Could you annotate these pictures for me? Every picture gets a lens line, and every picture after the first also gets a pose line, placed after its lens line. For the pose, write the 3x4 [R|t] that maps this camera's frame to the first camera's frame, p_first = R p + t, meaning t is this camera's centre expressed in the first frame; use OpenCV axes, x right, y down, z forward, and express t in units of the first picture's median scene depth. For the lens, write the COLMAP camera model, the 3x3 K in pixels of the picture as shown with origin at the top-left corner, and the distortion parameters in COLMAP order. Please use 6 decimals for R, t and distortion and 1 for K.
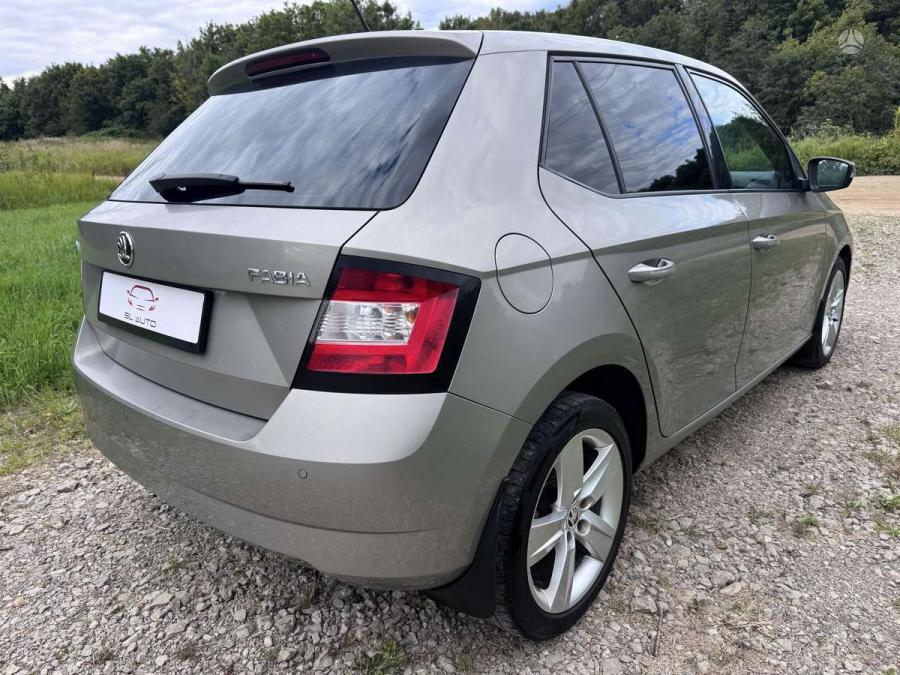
lens RADIAL K [[658.6, 0, 459.2], [0, 658.6, 339.3], [0, 0, 1]] dist [0.048087, -0.056401]
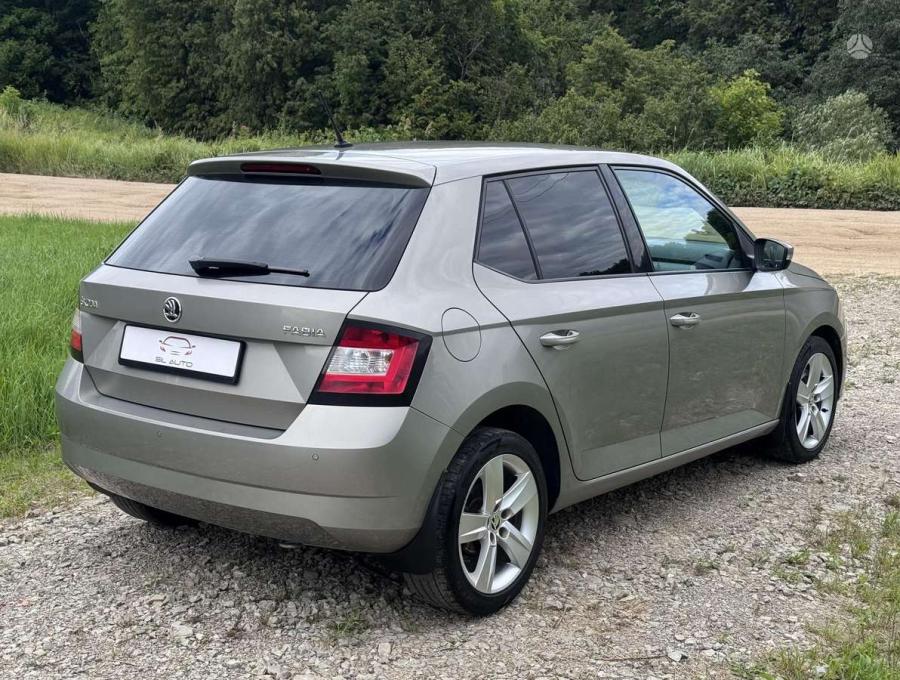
lens RADIAL K [[1369.2, 0, 440.9], [0, 1369.2, 340.6], [0, 0, 1]] dist [0.344950, -0.976904]
pose [[0.997703, 0.031088, 0.060184, -0.118253], [-0.023870, 0.992829, -0.117134, 0.247359], [-0.063394, 0.115428, 0.991291, -1.847486]]
